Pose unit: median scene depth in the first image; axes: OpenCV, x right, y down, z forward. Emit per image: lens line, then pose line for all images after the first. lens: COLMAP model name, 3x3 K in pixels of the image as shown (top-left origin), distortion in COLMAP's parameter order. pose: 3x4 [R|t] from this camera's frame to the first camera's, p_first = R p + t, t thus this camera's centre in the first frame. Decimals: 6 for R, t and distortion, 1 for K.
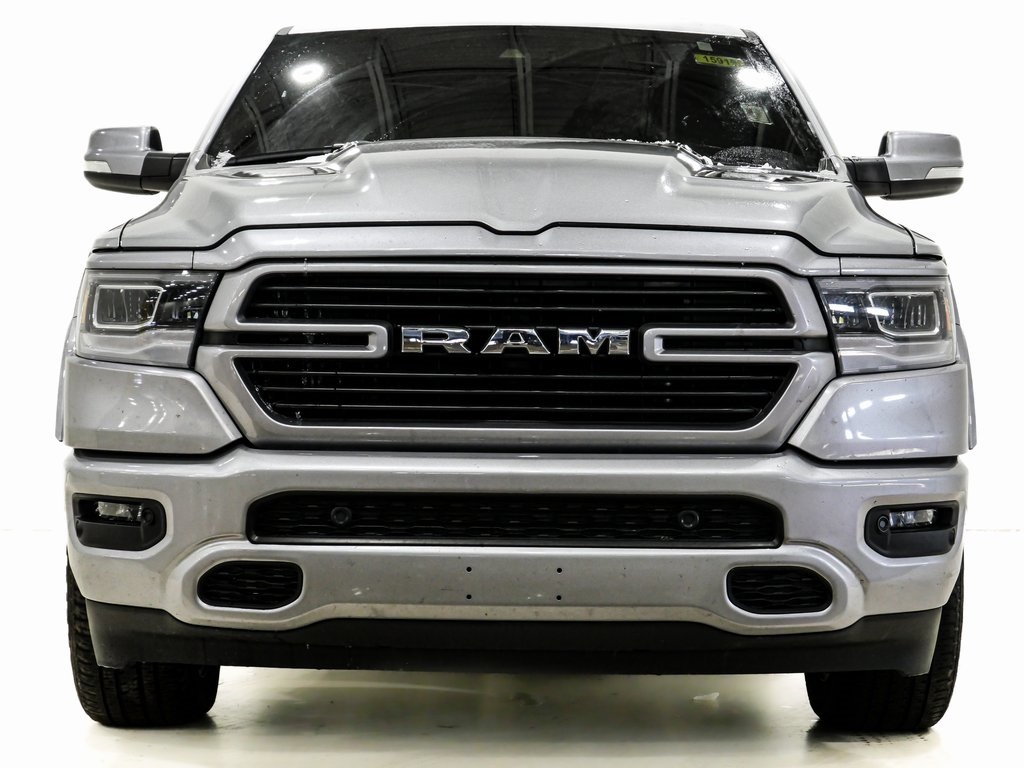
lens RADIAL K [[1914.4, 0, 512.0], [0, 1914.4, 384.0], [0, 0, 1]] dist [0.349749, -1.532920]
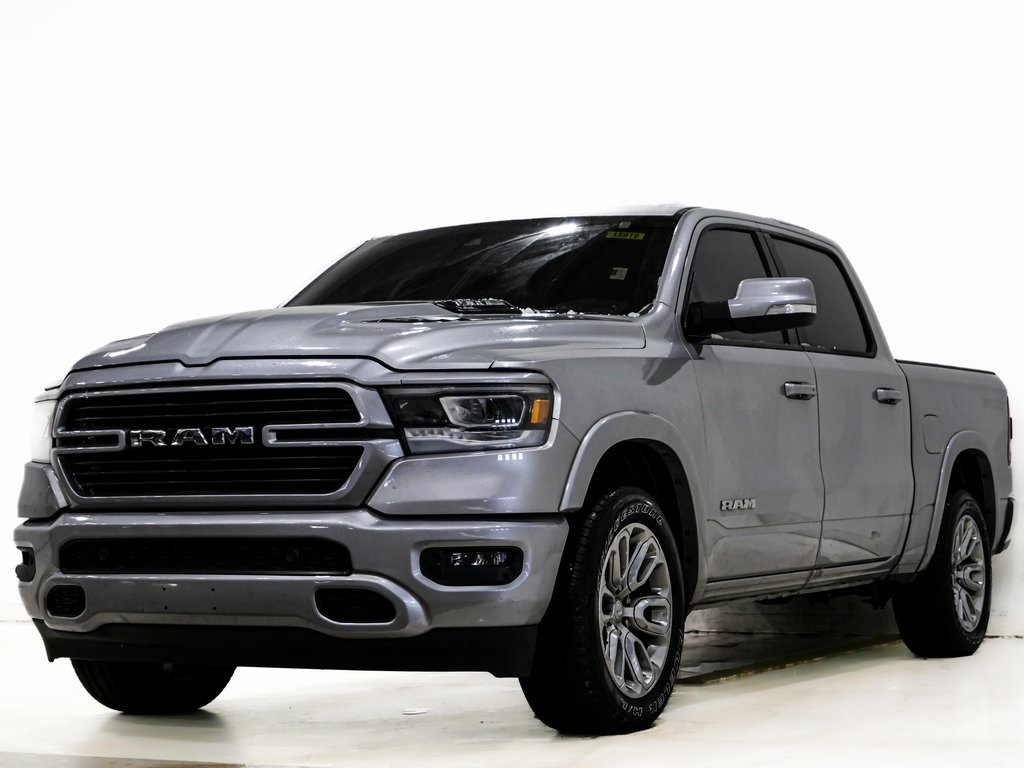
lens RADIAL K [[1914.4, 0, 512.0], [0, 1914.4, 384.0], [0, 0, 1]] dist [0.349749, -1.532920]
pose [[0.876547, -0.046126, -0.479100, 0.938935], [0.007205, 0.996543, -0.082762, 0.062596], [0.481262, 0.069093, 0.873850, -0.204097]]
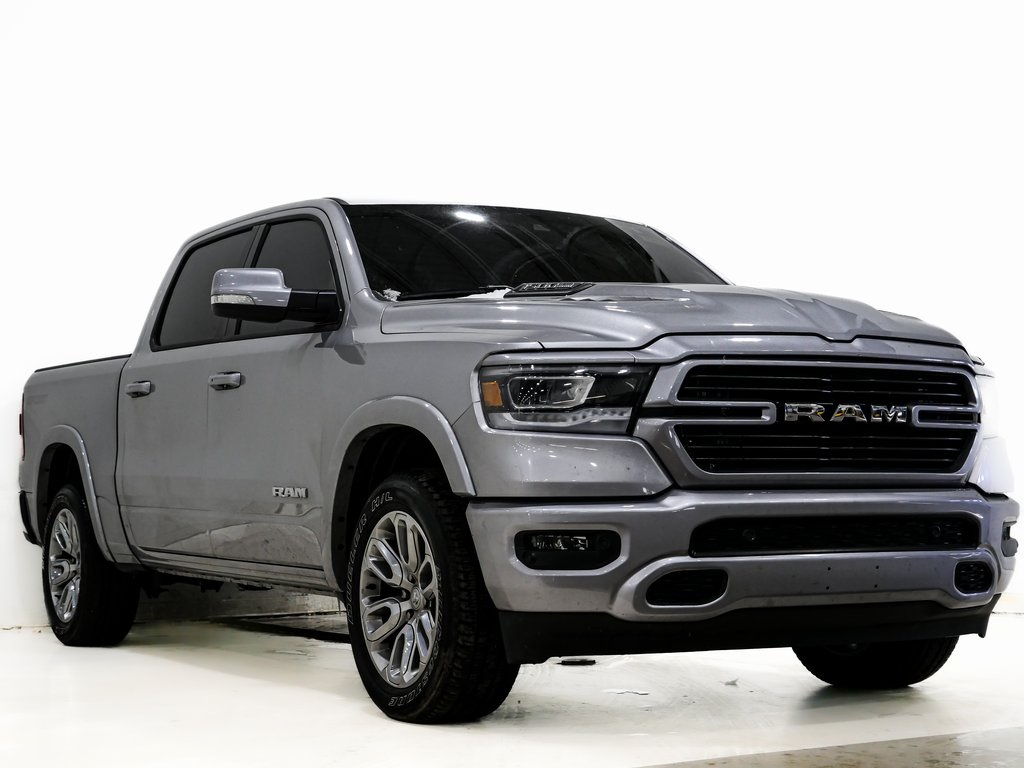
lens RADIAL K [[1924.0, 0, 512.0], [0, 1924.0, 384.0], [0, 0, 1]] dist [0.072255, 0.305934]
pose [[0.868028, 0.010783, 0.496398, -0.948662], [0.025192, 0.997520, -0.065720, 0.045564], [-0.495876, 0.069552, 0.865604, -0.159322]]
